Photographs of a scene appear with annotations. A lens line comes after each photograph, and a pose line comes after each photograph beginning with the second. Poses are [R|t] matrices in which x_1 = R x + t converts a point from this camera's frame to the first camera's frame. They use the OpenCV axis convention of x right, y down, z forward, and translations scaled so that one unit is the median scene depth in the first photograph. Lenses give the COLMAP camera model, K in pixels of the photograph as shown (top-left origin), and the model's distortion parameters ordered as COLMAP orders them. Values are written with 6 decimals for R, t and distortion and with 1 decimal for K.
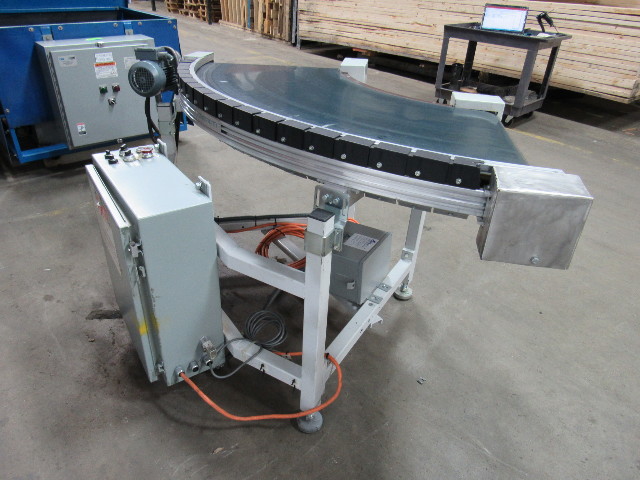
lens RADIAL K [[463.5, 0, 320.0], [0, 463.5, 240.0], [0, 0, 1]] dist [-0.008354, -0.007252]
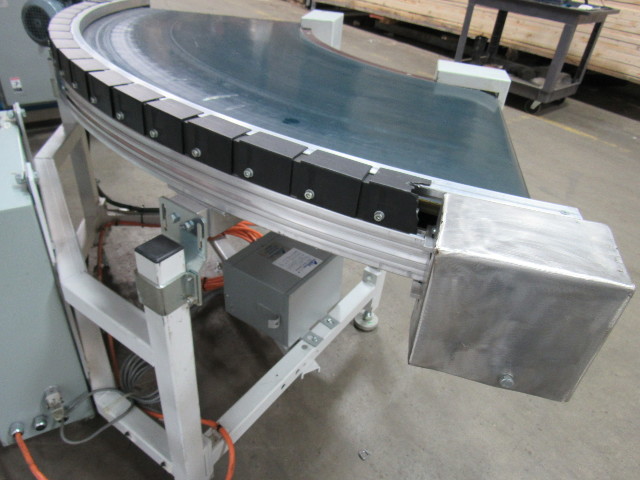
lens RADIAL K [[466.4, 0, 320.0], [0, 466.4, 240.0], [0, 0, 1]] dist [-0.013234, -0.001428]
pose [[0.996548, 0.074357, -0.036933, 0.123918], [-0.072309, 0.995920, 0.053990, -0.060339], [0.040797, -0.051133, 0.997858, 0.224649]]
